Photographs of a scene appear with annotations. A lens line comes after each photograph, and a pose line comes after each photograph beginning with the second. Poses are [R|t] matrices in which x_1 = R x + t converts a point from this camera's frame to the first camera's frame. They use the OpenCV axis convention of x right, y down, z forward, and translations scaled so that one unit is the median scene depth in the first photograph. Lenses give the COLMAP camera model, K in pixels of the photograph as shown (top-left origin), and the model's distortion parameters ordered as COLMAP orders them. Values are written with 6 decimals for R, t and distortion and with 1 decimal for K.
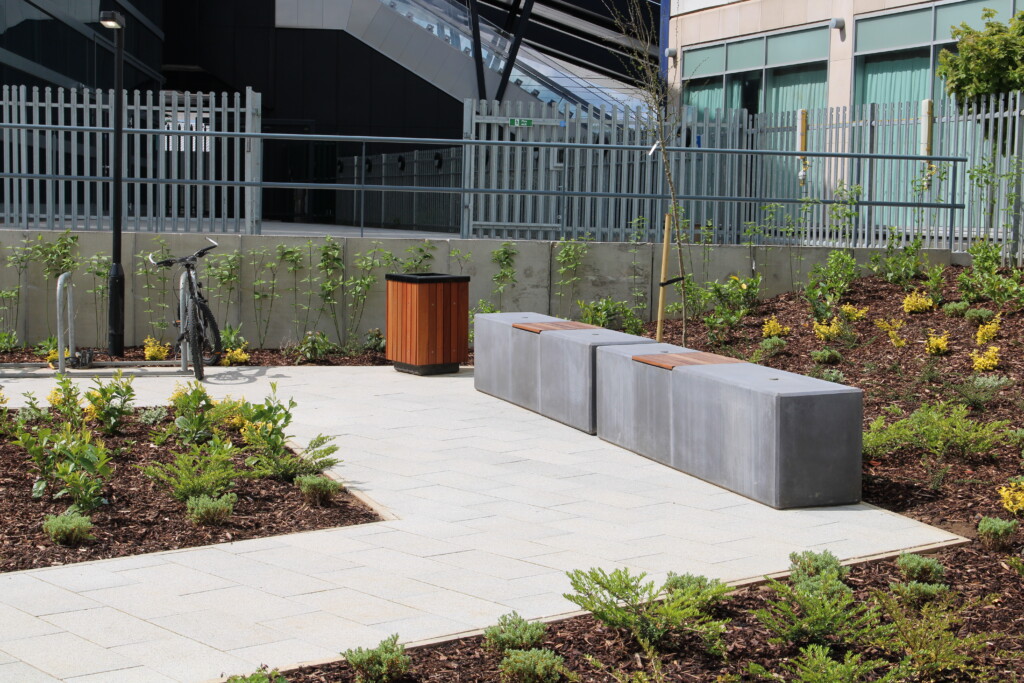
lens RADIAL K [[1865.0, 0, 511.8], [0, 1865.0, 341.4], [0, 0, 1]] dist [0.015168, 0.000000]
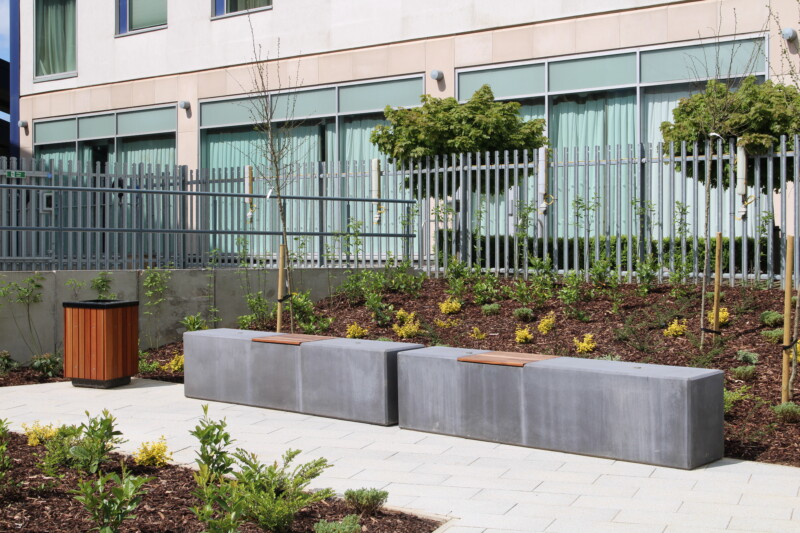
lens RADIAL K [[1278.5, 0, 400.0], [0, 1278.5, 264.2], [0, 0, 1]] dist [-0.049669, 0.000000]
pose [[0.844941, -0.028427, 0.534104, -0.277891], [0.057577, 0.997618, -0.037989, -0.016026], [-0.531752, 0.062851, 0.844565, 0.209094]]
